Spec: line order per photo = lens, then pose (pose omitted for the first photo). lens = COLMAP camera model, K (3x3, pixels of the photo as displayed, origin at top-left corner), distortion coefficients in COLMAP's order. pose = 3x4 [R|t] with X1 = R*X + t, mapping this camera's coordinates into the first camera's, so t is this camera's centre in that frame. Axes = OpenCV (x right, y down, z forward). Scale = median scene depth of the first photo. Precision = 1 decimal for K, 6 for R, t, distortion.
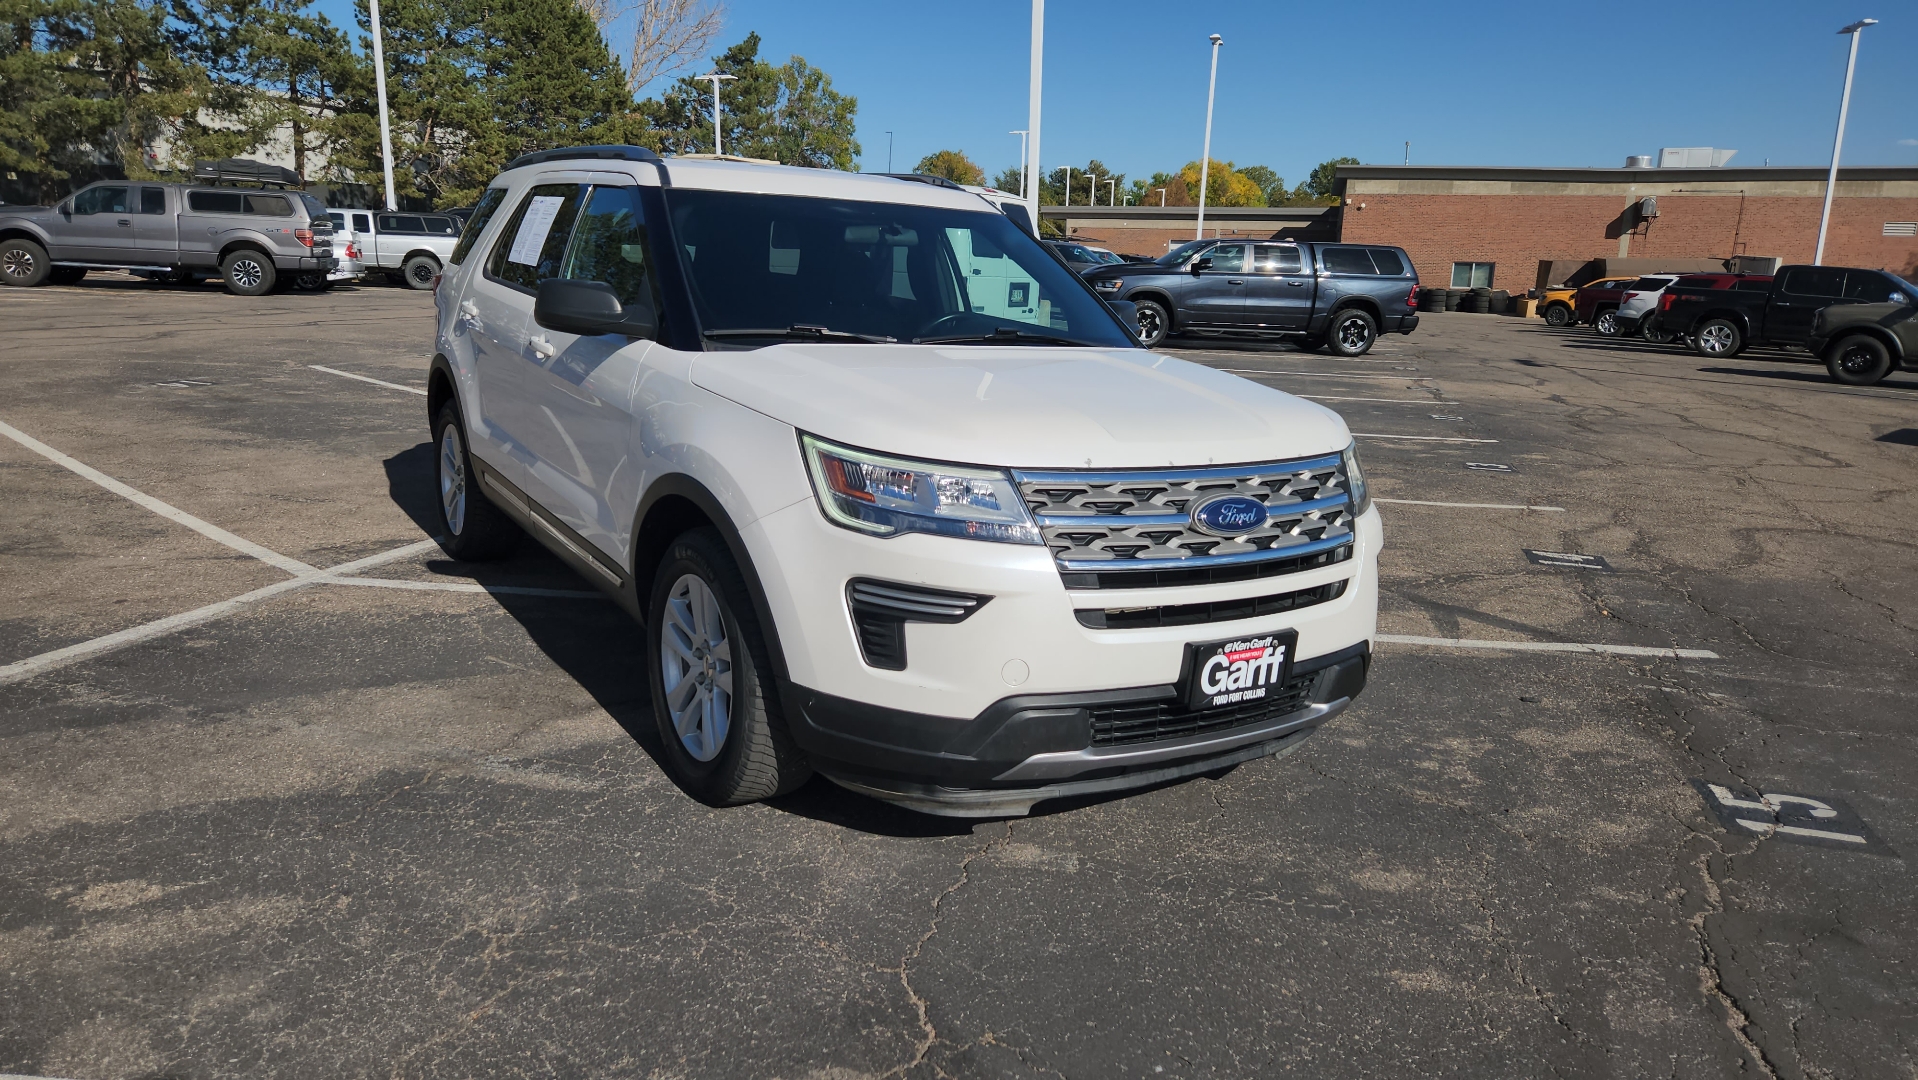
lens RADIAL K [[1279.9, 0, 910.1], [0, 1279.9, 549.6], [0, 0, 1]] dist [0.072784, -0.061709]
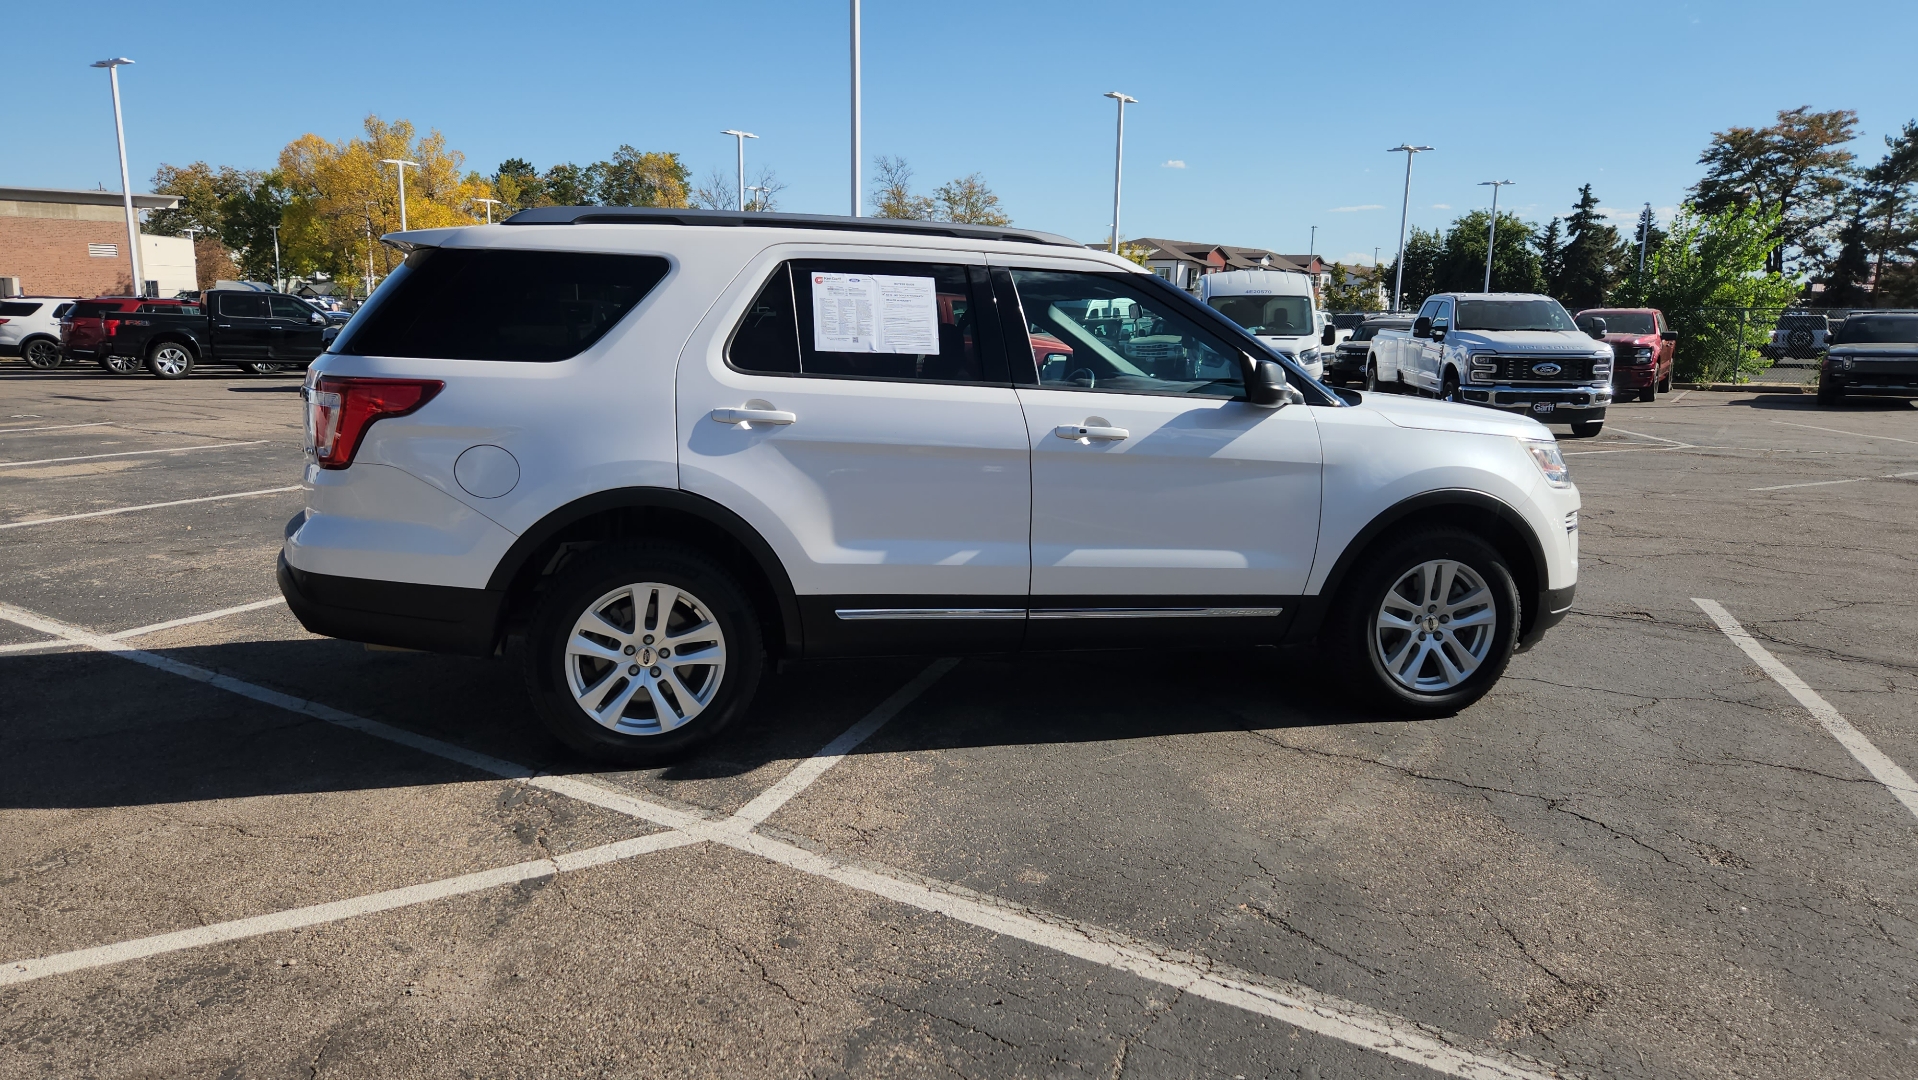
lens RADIAL K [[1296.9, 0, 917.1], [0, 1296.9, 527.6], [0, 0, 1]] dist [0.076417, -0.067389]
pose [[0.297355, -0.186176, 0.936439, -1.468918], [0.213092, 0.969005, 0.124986, -0.276315], [-0.930683, 0.162382, 0.327811, 0.924626]]
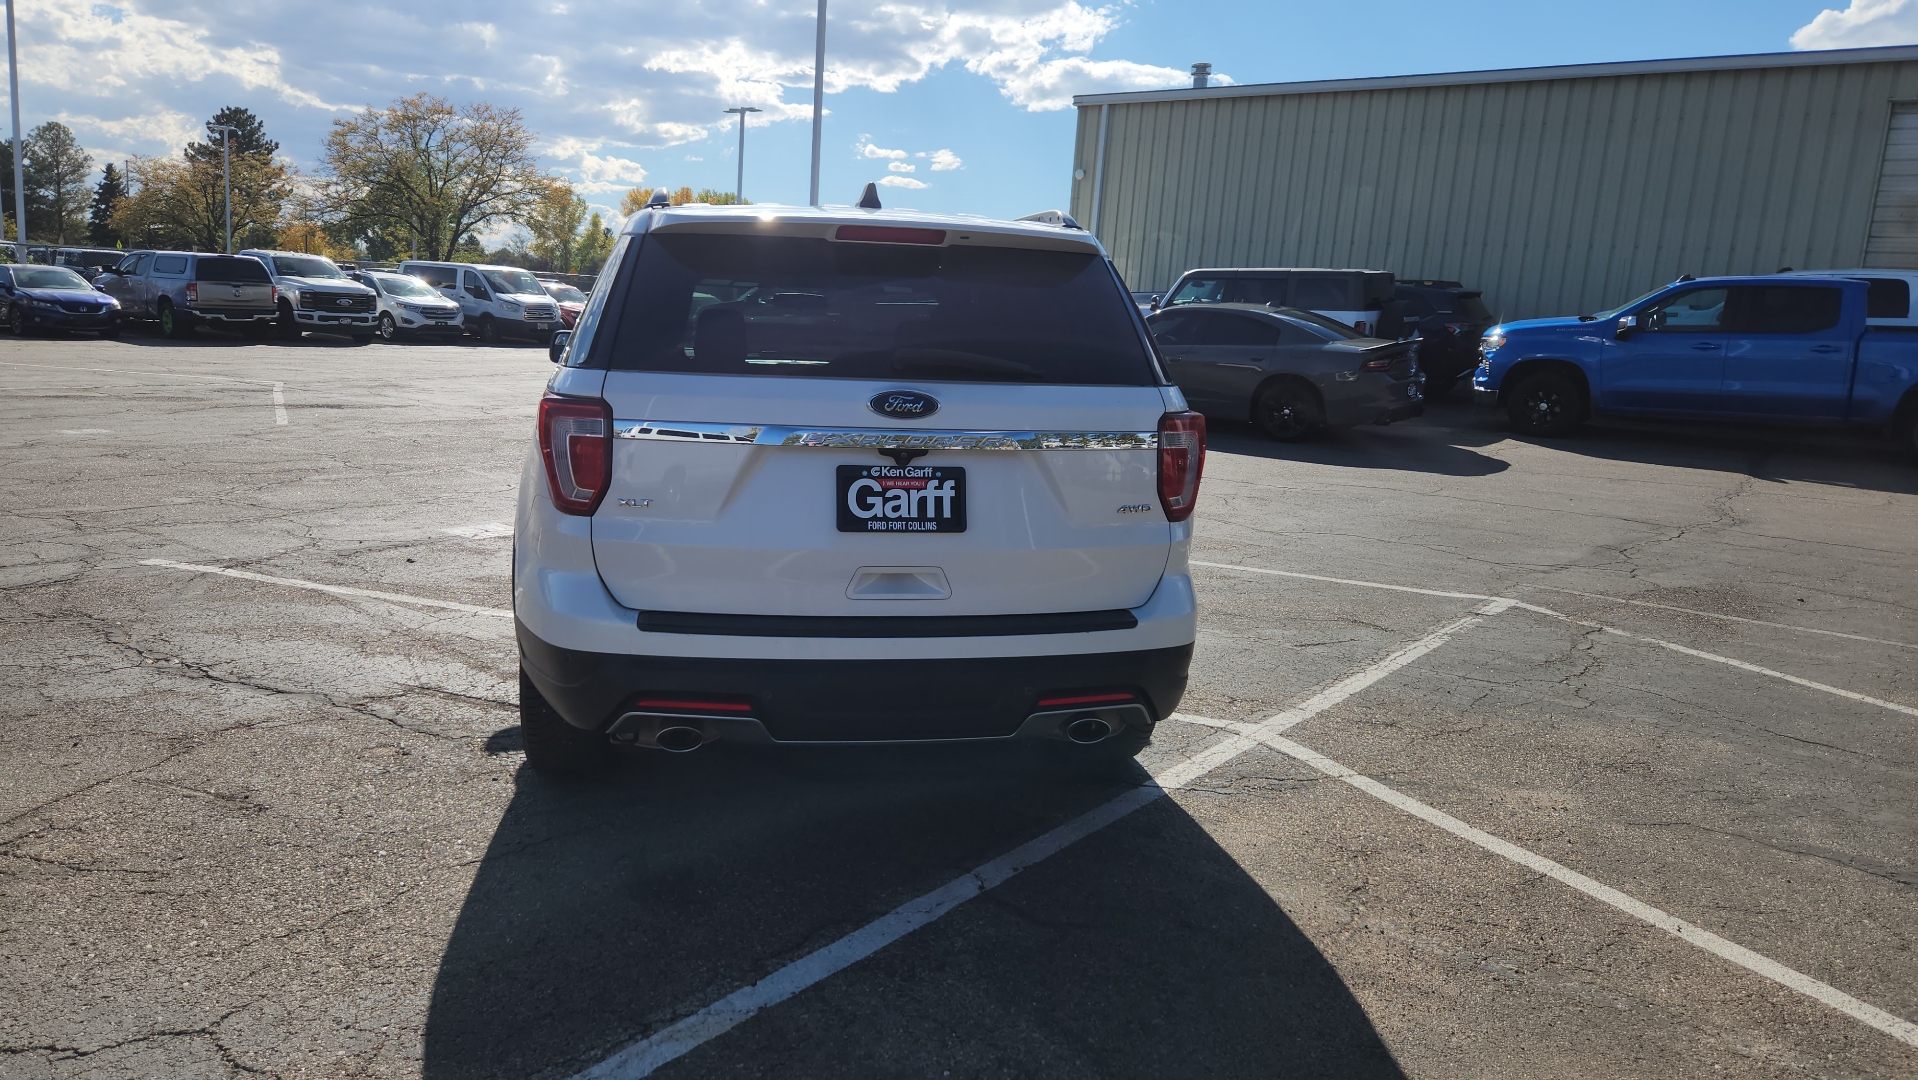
lens RADIAL K [[1288.7, 0, 928.2], [0, 1288.7, 537.4], [0, 0, 1]] dist [0.074942, -0.061287]
pose [[-0.927555, -0.148093, 0.343088, -0.759632], [-0.003685, 0.921699, 0.387888, -0.623425], [-0.373668, 0.358523, -0.855473, 2.527378]]
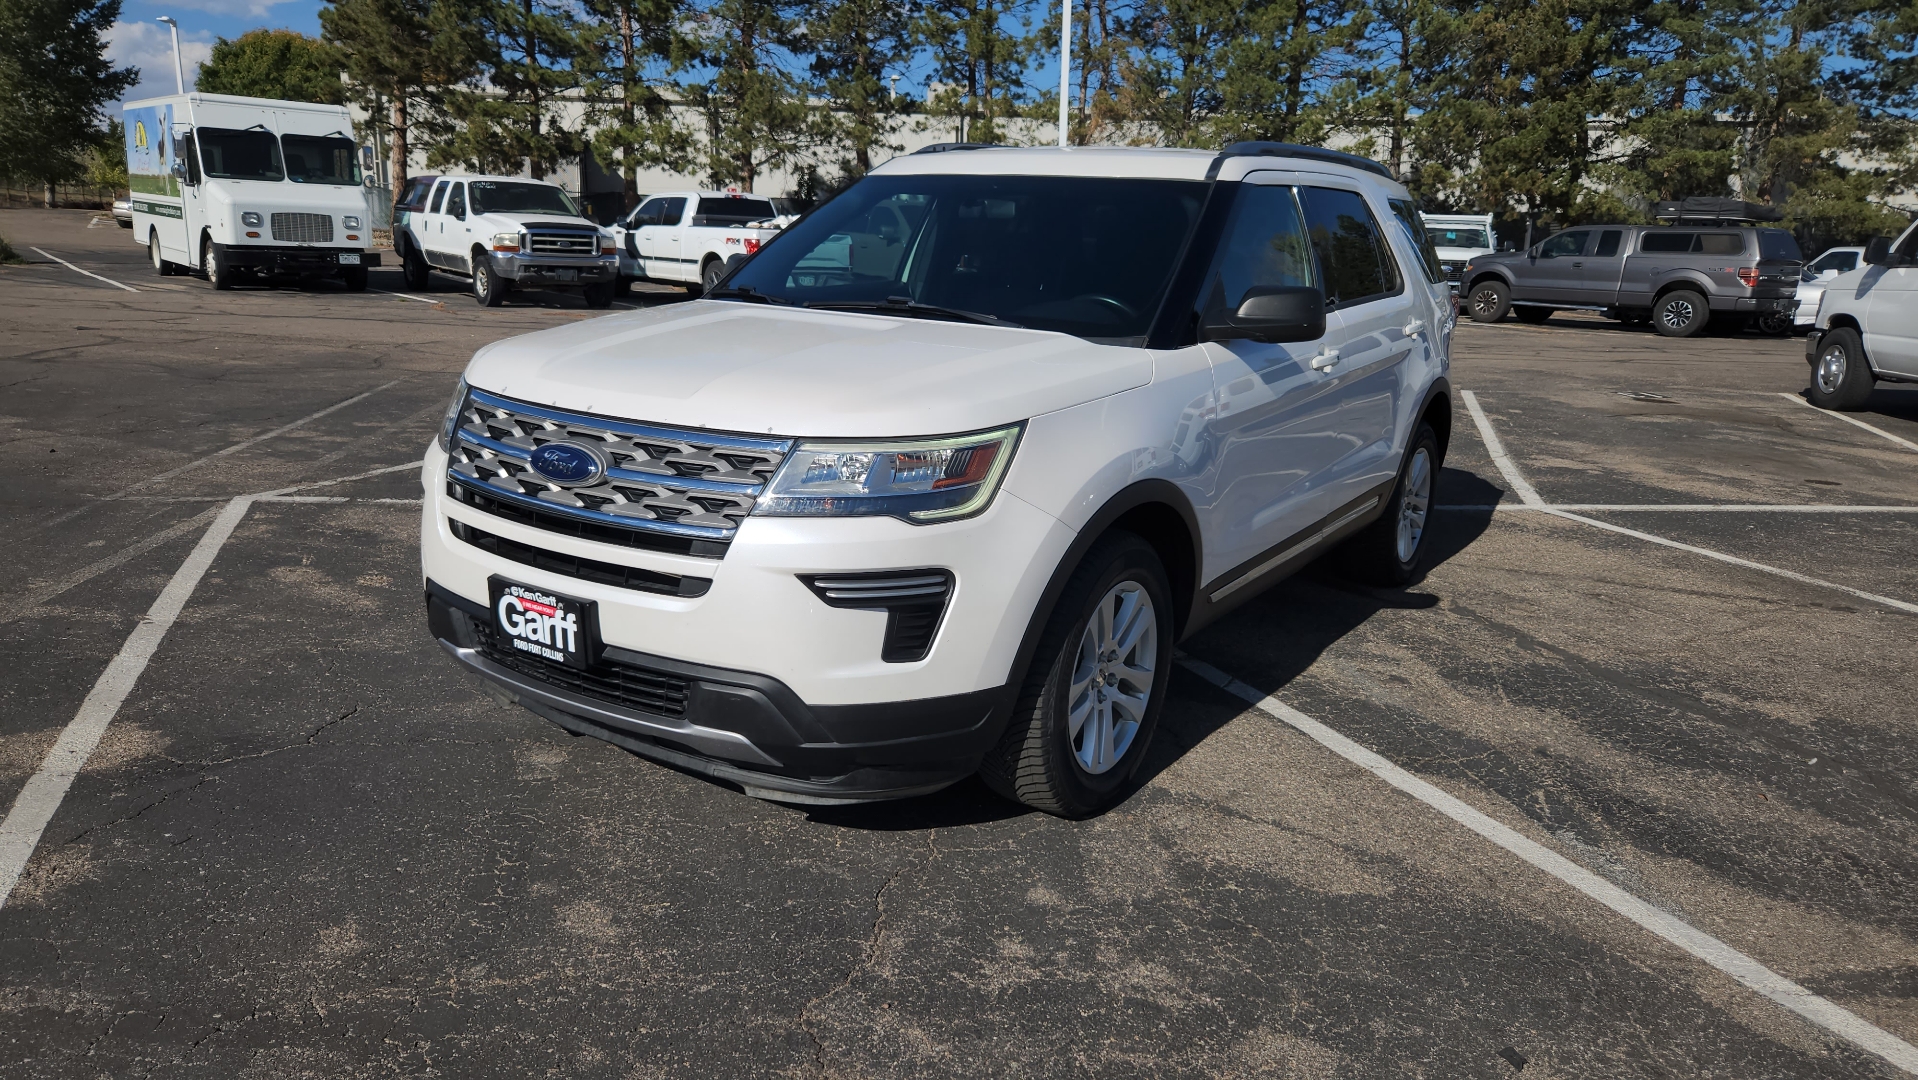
lens RADIAL K [[1290.4, 0, 941.6], [0, 1290.4, 530.6], [0, 0, 1]] dist [0.071029, -0.062084]
pose [[0.418284, 0.171436, -0.891991, 0.968988], [-0.220538, 0.971810, 0.083359, -0.094737], [0.881136, 0.161851, 0.444301, 0.642483]]
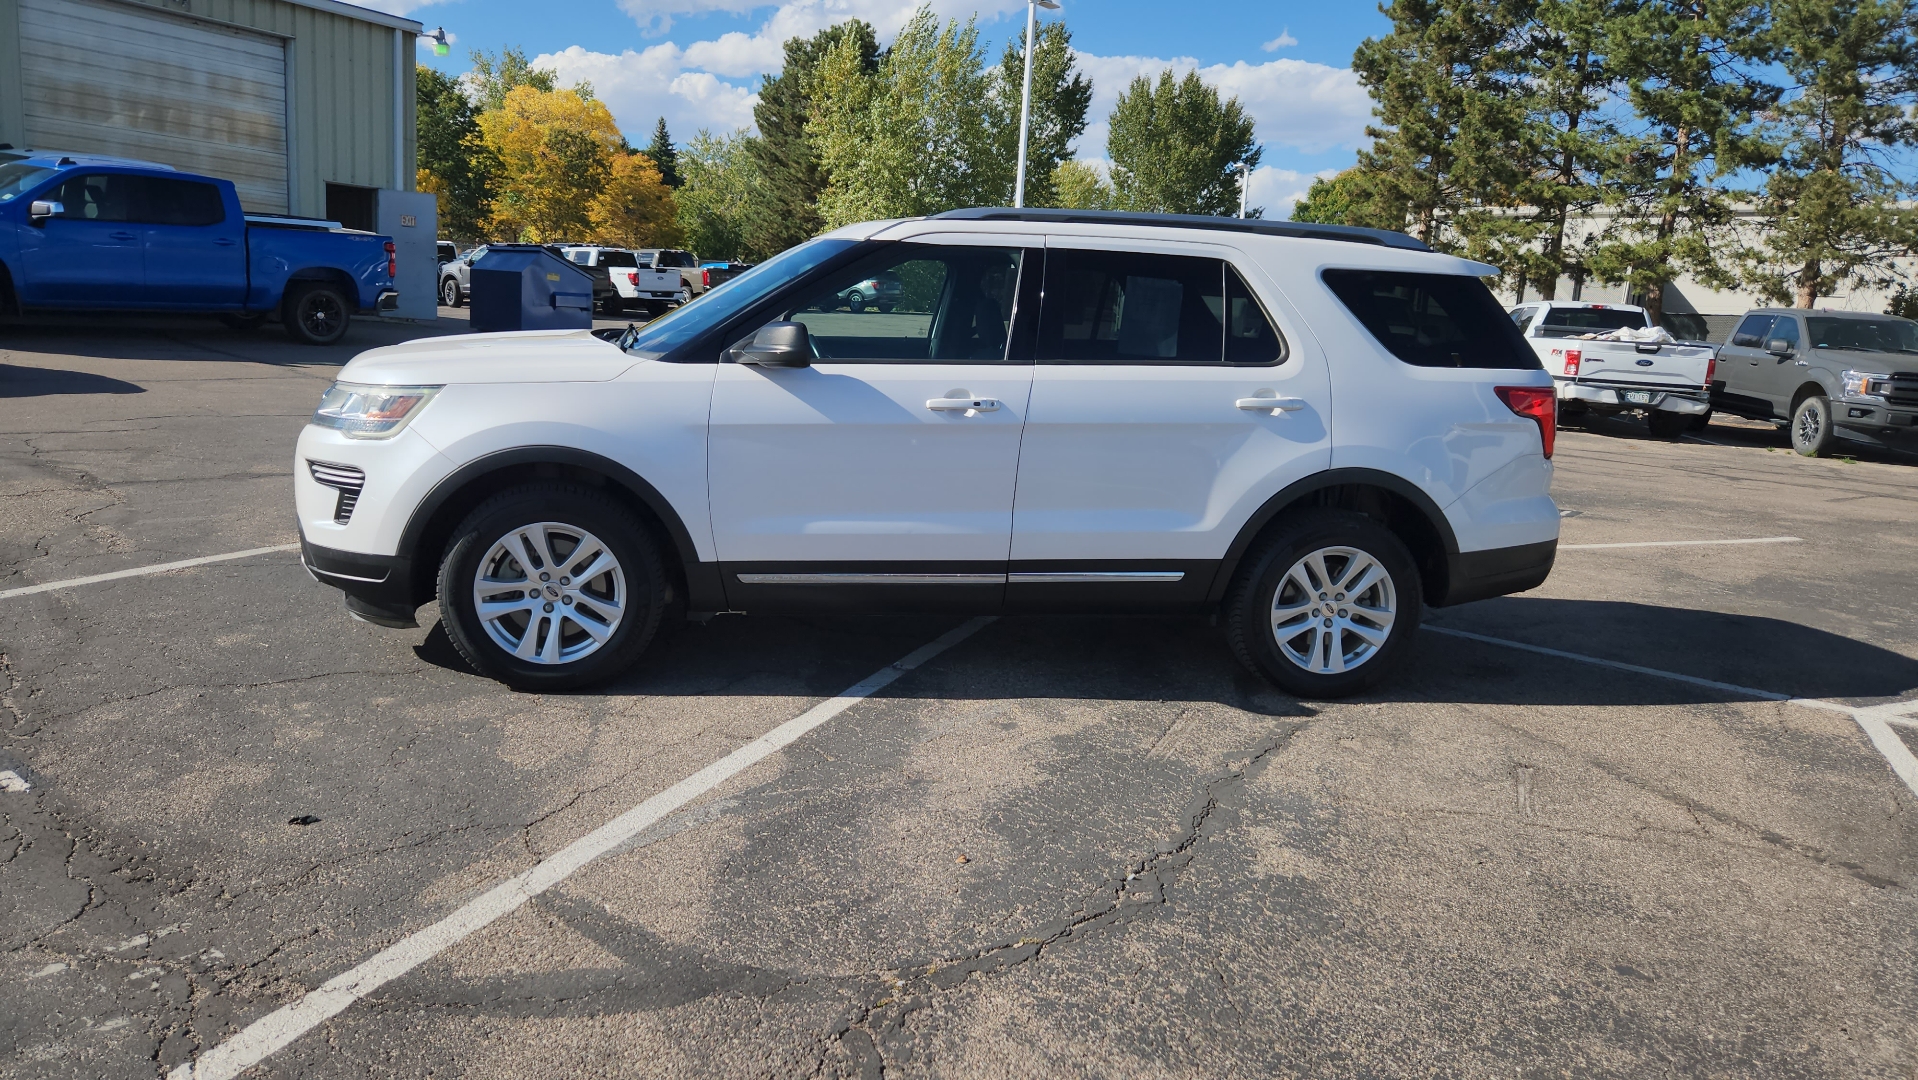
lens RADIAL K [[1296.7, 0, 942.4], [0, 1296.7, 547.3], [0, 0, 1]] dist [0.063552, -0.049608]
pose [[-0.365076, 0.105029, -0.925034, 1.215361], [-0.288733, 0.931848, 0.219755, -0.350890], [0.885072, 0.347315, -0.309870, 1.803572]]
